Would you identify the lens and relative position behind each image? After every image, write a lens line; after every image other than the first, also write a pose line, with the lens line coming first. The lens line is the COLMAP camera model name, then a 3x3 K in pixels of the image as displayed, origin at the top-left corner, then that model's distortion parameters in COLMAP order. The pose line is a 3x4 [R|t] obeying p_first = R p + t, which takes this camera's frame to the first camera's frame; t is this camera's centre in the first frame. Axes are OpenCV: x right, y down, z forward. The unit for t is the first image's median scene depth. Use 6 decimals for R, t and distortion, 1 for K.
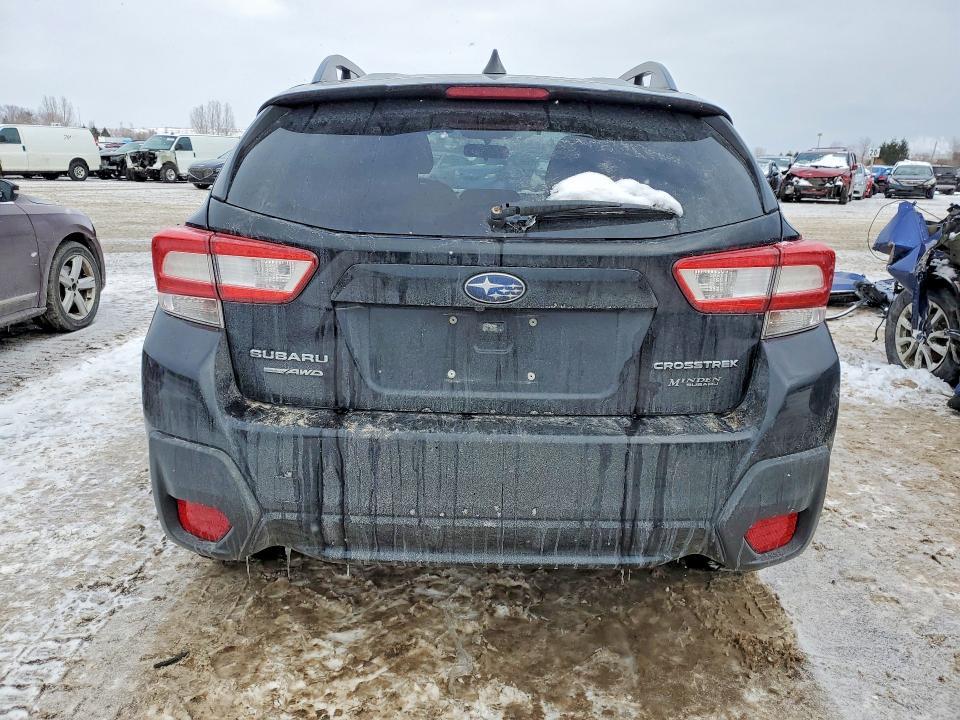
lens RADIAL K [[717.8, 0, 480.0], [0, 717.8, 360.0], [0, 0, 1]] dist [0.026270, -0.003262]
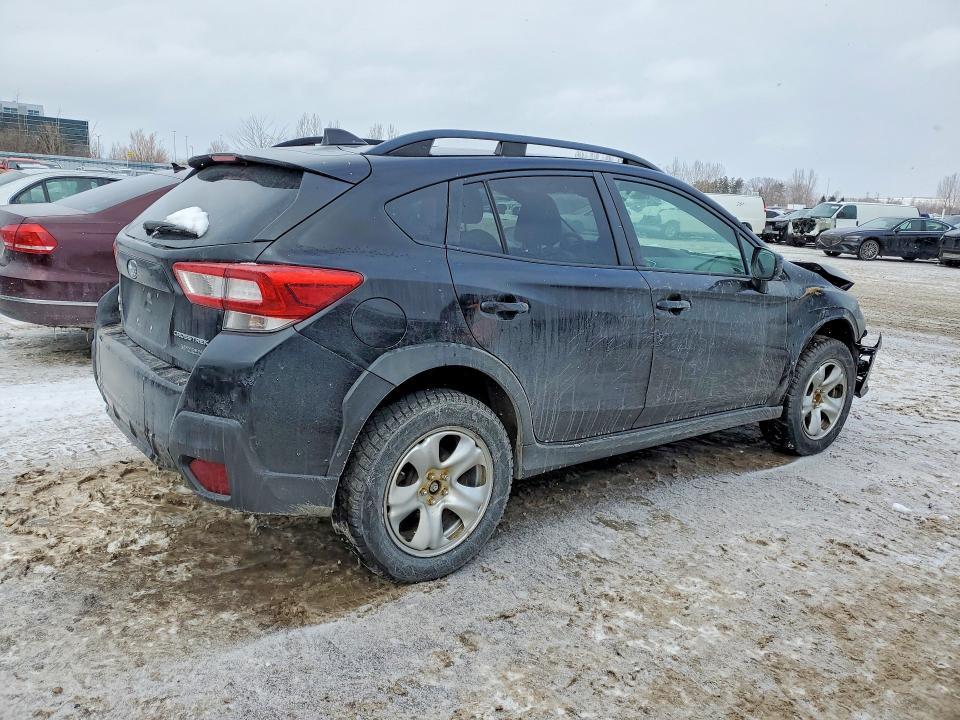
lens RADIAL K [[717.8, 0, 480.0], [0, 717.8, 360.0], [0, 0, 1]] dist [0.026270, -0.003262]
pose [[0.637162, 0.185584, -0.748053, 1.248901], [-0.250774, 0.967684, 0.026472, -0.095251], [0.728792, 0.170725, 0.663110, 0.330193]]
